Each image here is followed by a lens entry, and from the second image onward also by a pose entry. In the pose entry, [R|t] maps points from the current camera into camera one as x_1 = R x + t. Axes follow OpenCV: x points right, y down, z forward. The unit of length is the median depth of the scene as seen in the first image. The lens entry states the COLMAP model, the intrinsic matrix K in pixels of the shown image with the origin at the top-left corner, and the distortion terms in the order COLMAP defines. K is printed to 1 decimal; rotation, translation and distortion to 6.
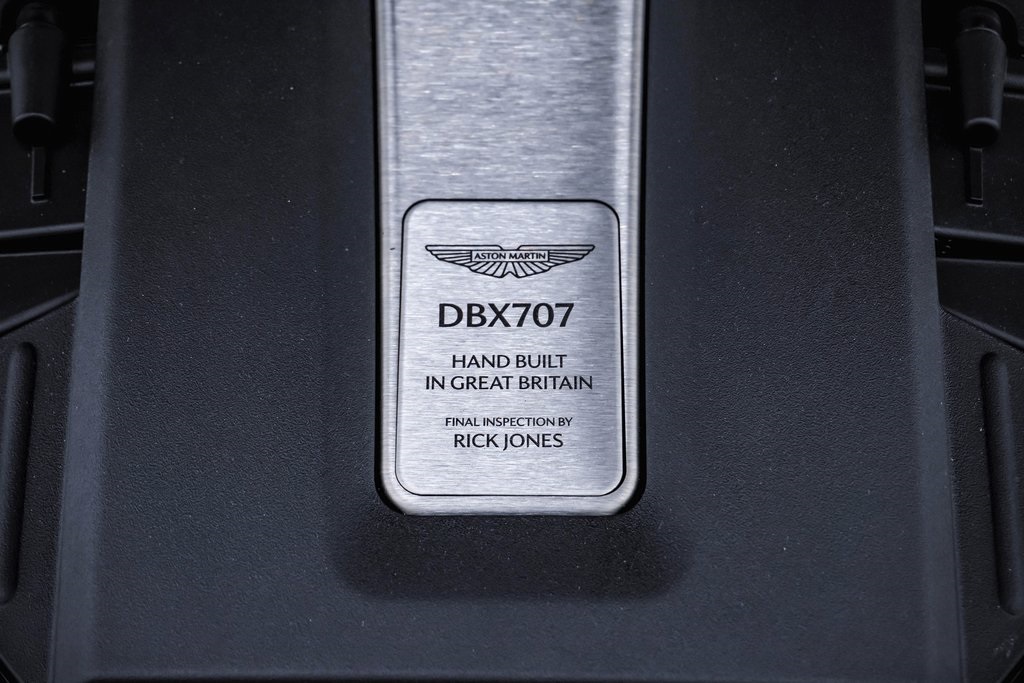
lens RADIAL K [[2190.7, 0, 512.5], [0, 2190.7, 341.7], [0, 0, 1]] dist [0.002018, 0.000000]
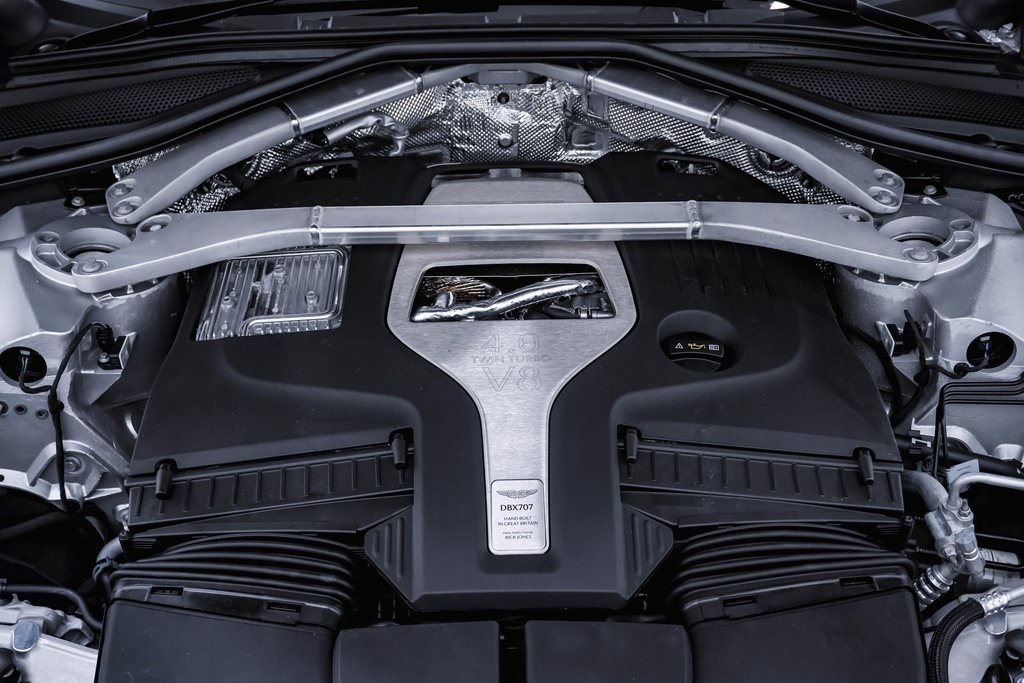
lens RADIAL K [[1120.0, 0, 516.0], [0, 1120.0, 345.1], [0, 0, 1]] dist [0.017237, 0.000000]
pose [[0.999584, -0.022521, 0.018043, -0.035794], [0.025247, 0.985328, -0.168795, 0.043299], [-0.013977, 0.169180, 0.985486, -1.153277]]
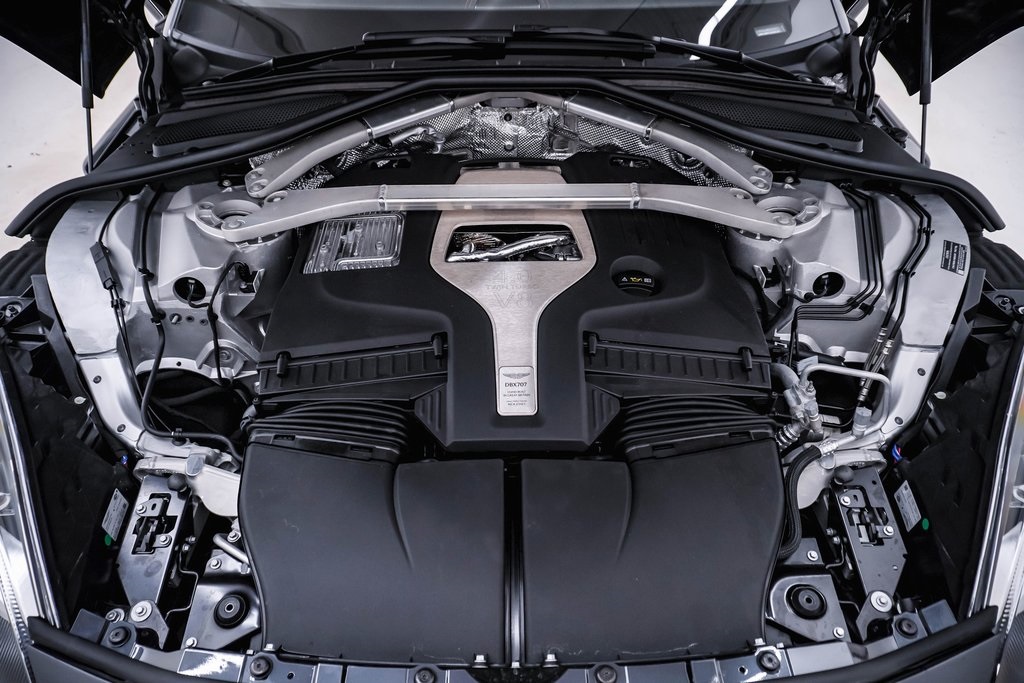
lens RADIAL K [[682.2, 0, 513.6], [0, 682.2, 342.0], [0, 0, 1]] dist [-0.022531, 0.011472]
pose [[0.999702, -0.017117, 0.017385, -0.041348], [0.018720, 0.995139, -0.096680, 0.054648], [-0.015645, 0.096977, 0.995164, -0.952475]]
